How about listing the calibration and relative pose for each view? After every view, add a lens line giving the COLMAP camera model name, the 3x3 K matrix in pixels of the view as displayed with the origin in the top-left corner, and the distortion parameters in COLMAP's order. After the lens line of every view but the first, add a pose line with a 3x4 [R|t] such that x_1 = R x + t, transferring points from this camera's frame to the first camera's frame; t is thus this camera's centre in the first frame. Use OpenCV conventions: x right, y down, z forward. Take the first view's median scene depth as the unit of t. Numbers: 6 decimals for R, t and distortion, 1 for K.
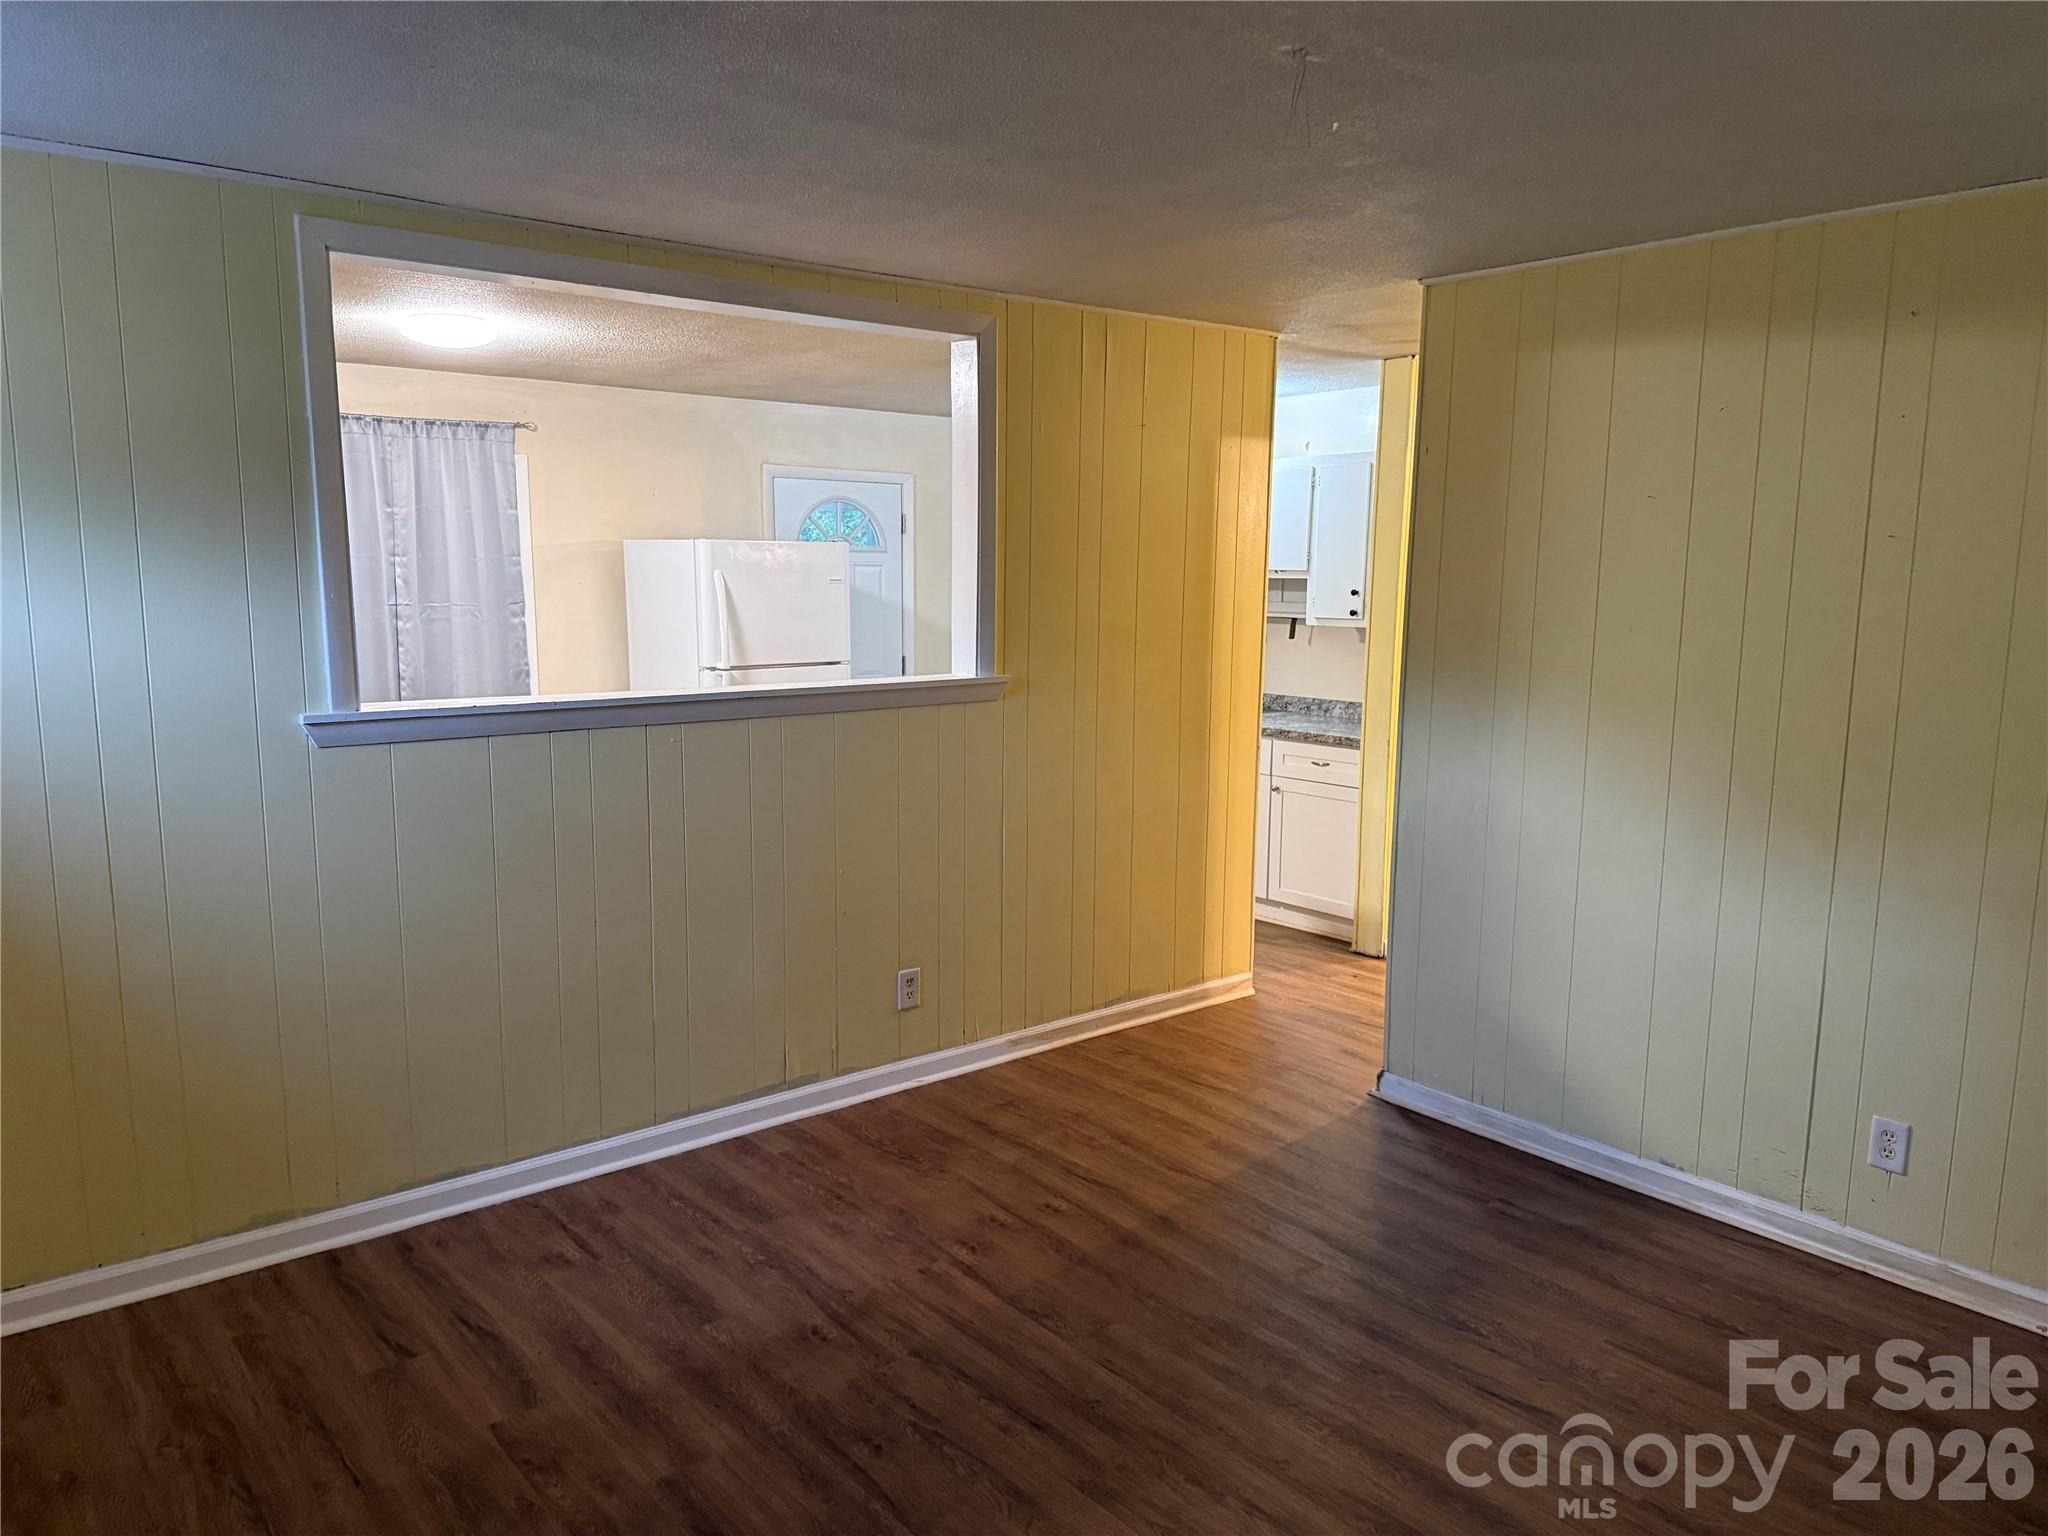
lens RADIAL K [[1444.4, 0, 1013.8], [0, 1444.4, 772.5], [0, 0, 1]] dist [0.069829, -0.090465]
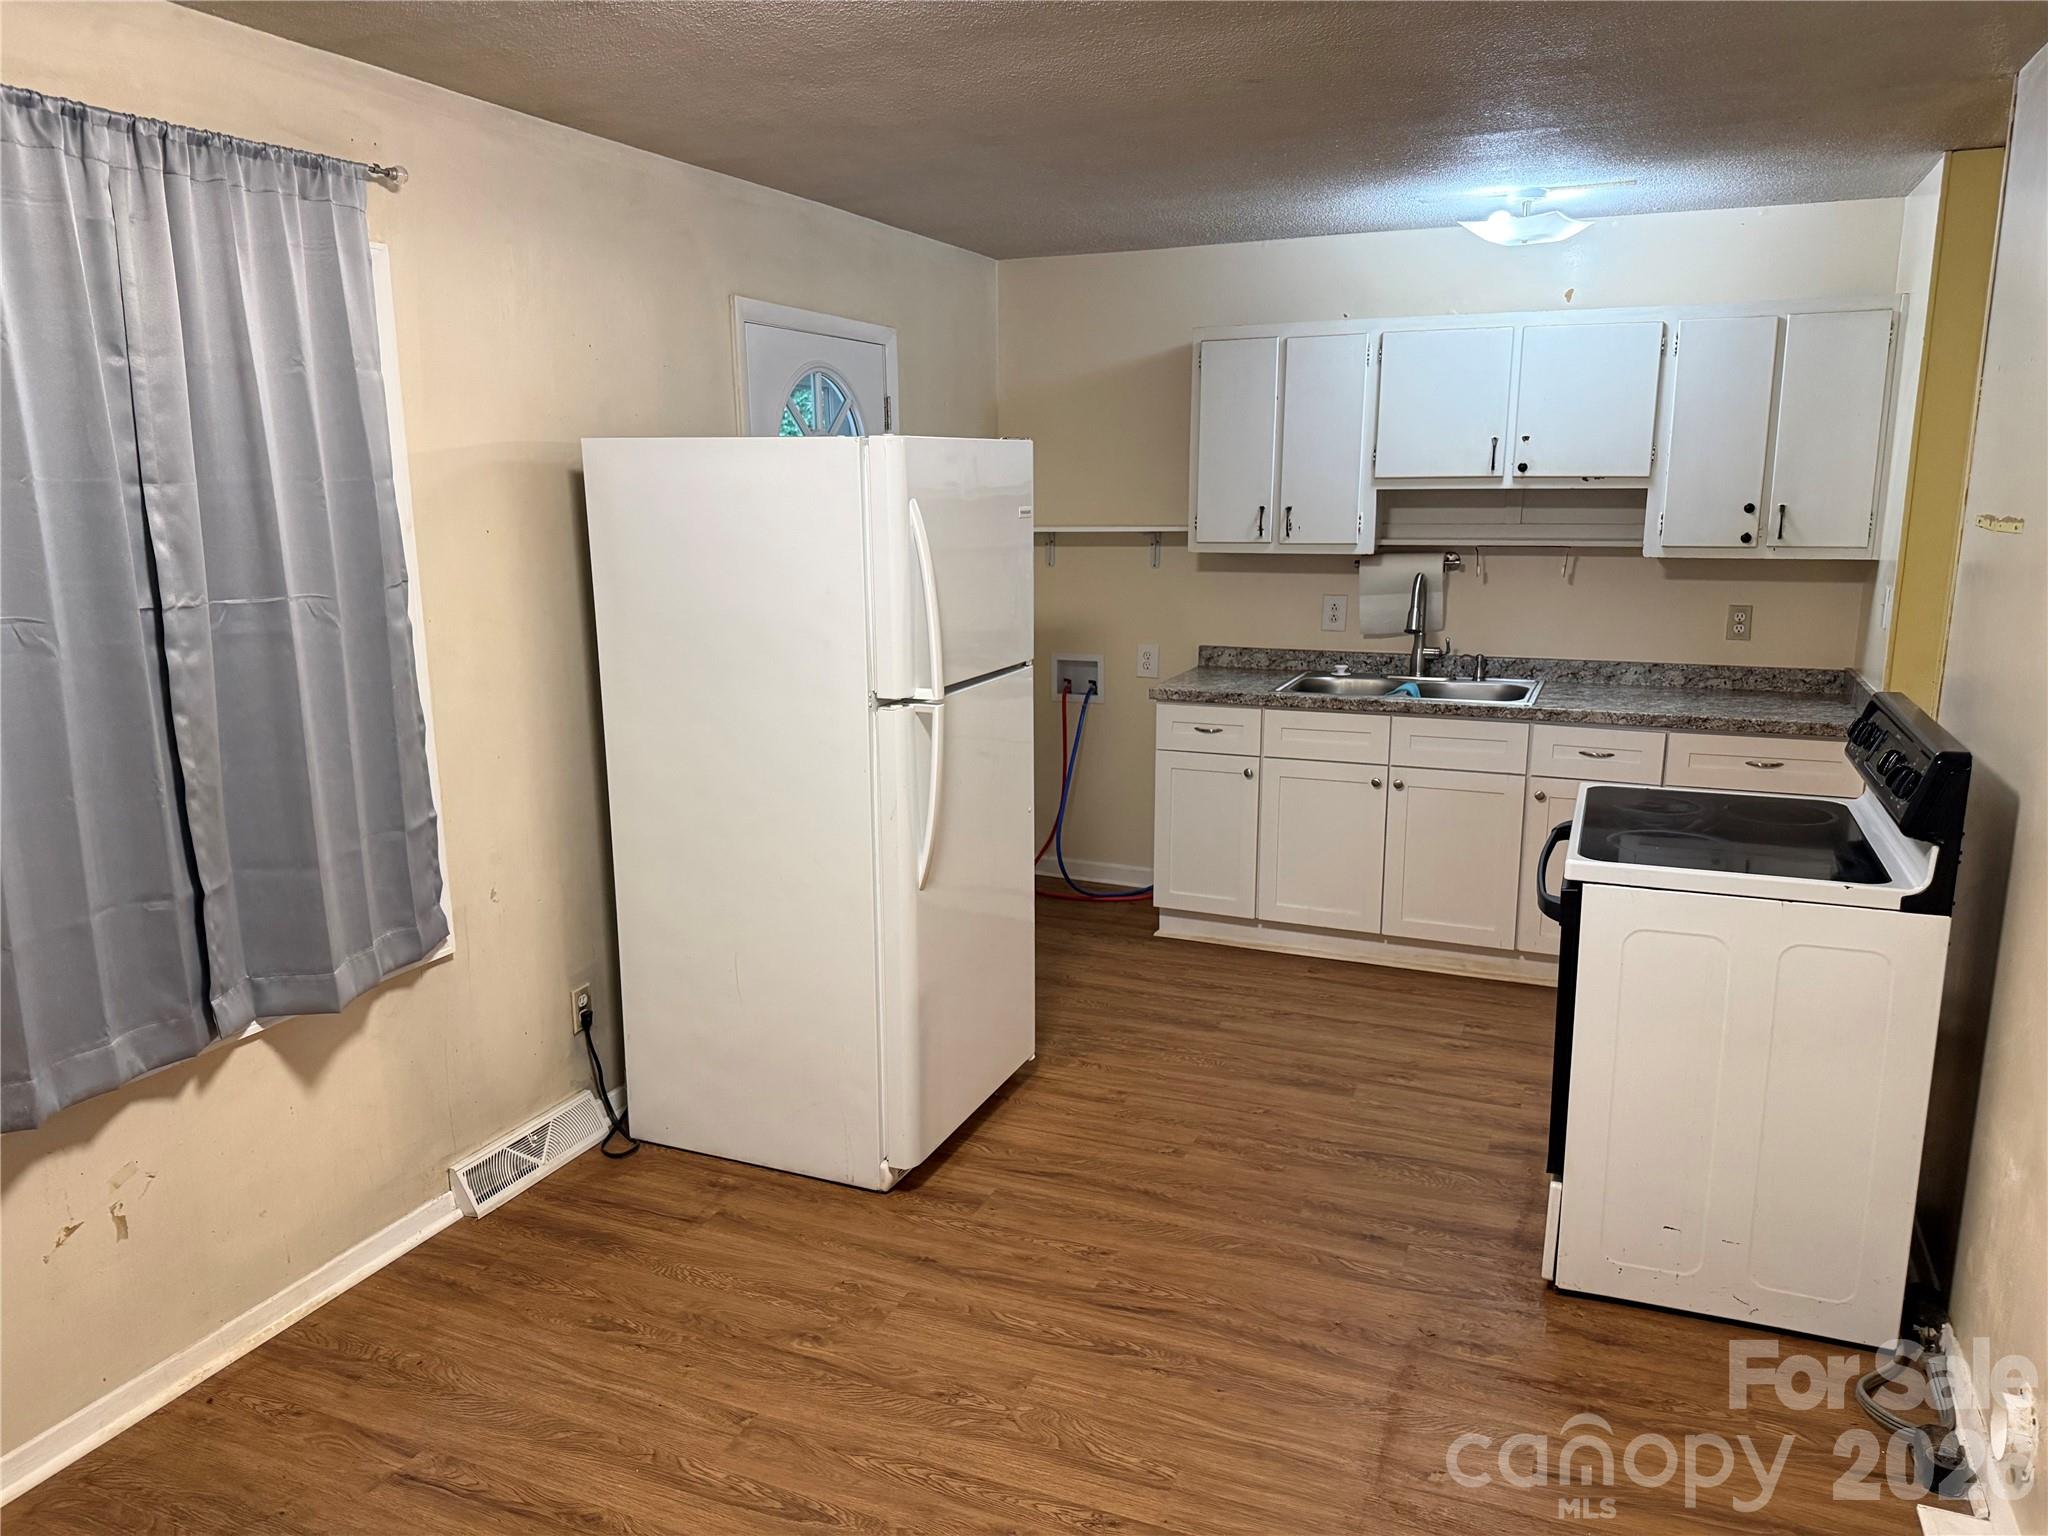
lens RADIAL K [[1444.4, 0, 996.9], [0, 1444.4, 771.6], [0, 0, 1]] dist [0.069829, -0.090465]
pose [[0.888983, -0.107706, 0.445095, -0.414416], [0.083589, 0.993784, 0.073529, -0.083874], [-0.450248, -0.028161, 0.892459, 0.562828]]
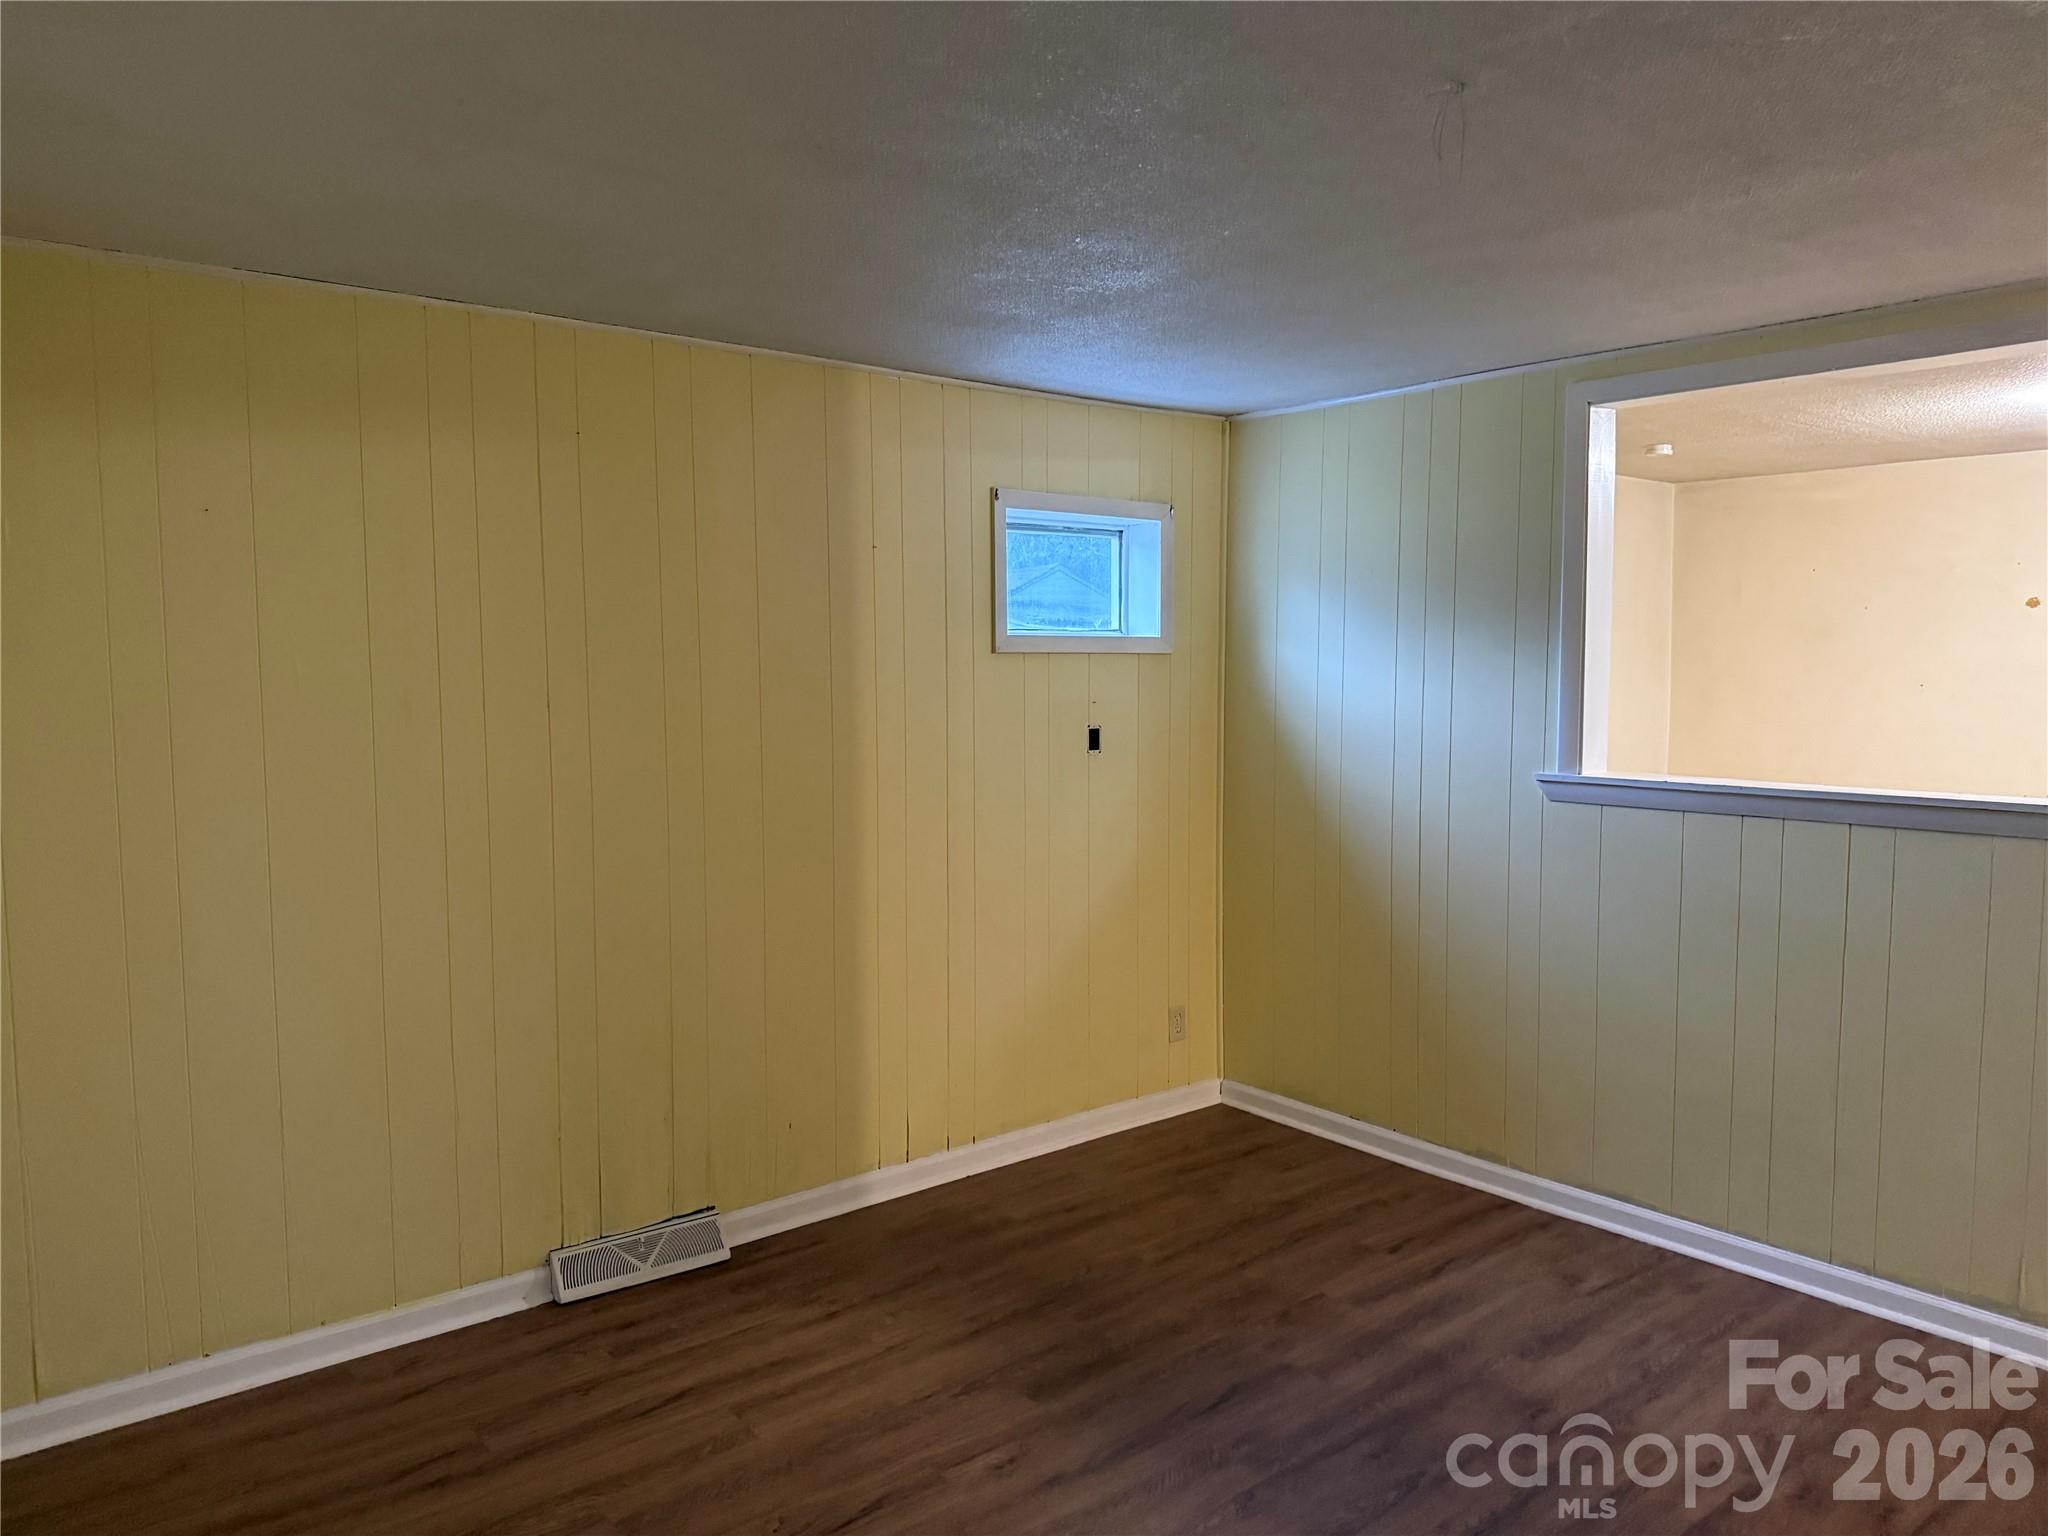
lens RADIAL K [[1444.4, 0, 1026.4], [0, 1444.4, 775.0], [0, 0, 1]] dist [0.069829, -0.090465]
pose [[0.013065, 0.069493, -0.997497, 0.771284], [-0.145101, 0.987154, 0.066872, -0.057221], [0.989331, 0.143864, 0.022980, 0.525320]]
